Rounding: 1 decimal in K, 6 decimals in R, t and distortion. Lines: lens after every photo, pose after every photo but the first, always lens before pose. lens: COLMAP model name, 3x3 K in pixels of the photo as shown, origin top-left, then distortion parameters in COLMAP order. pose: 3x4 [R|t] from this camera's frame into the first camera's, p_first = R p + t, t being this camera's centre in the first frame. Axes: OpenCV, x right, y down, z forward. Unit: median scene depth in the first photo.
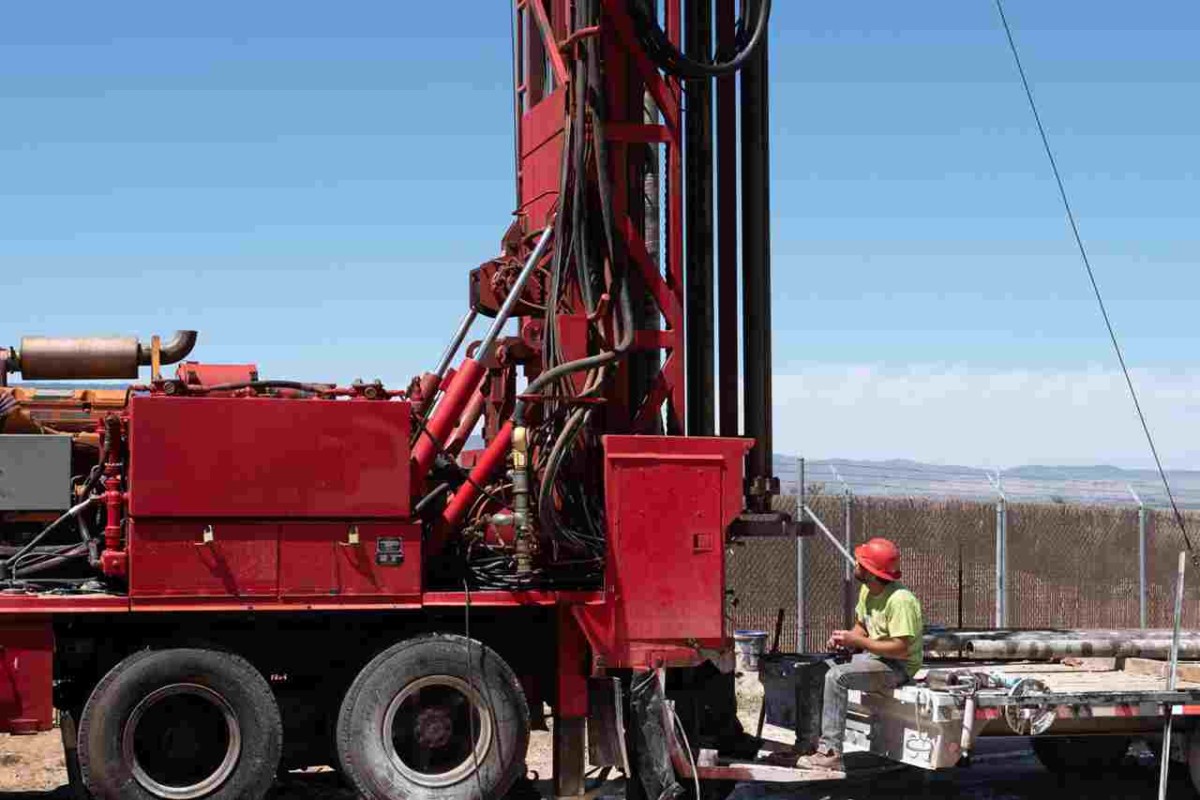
lens RADIAL K [[2052.3, 0, 600.0], [0, 2052.3, 400.0], [0, 0, 1]] dist [0.032260, 0.095922]
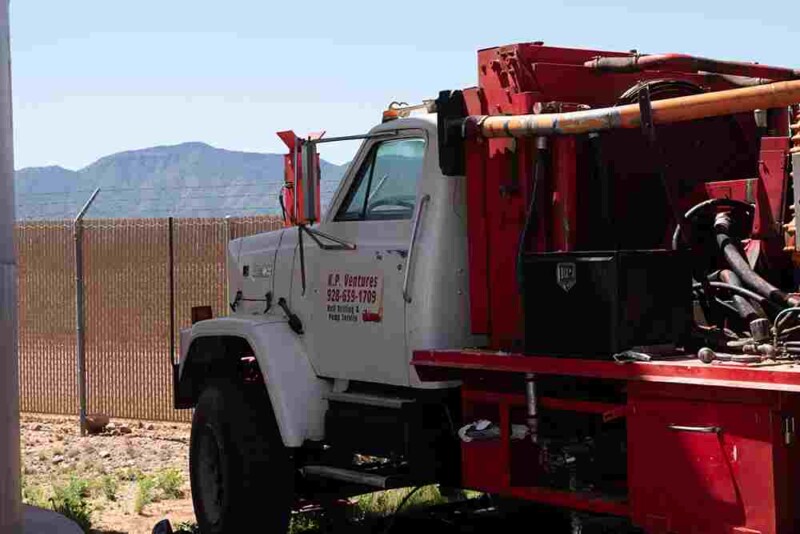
lens RADIAL K [[1614.9, 0, 400.0], [0, 1614.9, 267.0], [0, 0, 1]] dist [0.044930, 0.224157]
pose [[0.323783, -0.010996, -0.946067, 0.241802], [0.072622, 0.997271, 0.013263, 0.042490], [0.943340, -0.073000, 0.323698, 0.695099]]
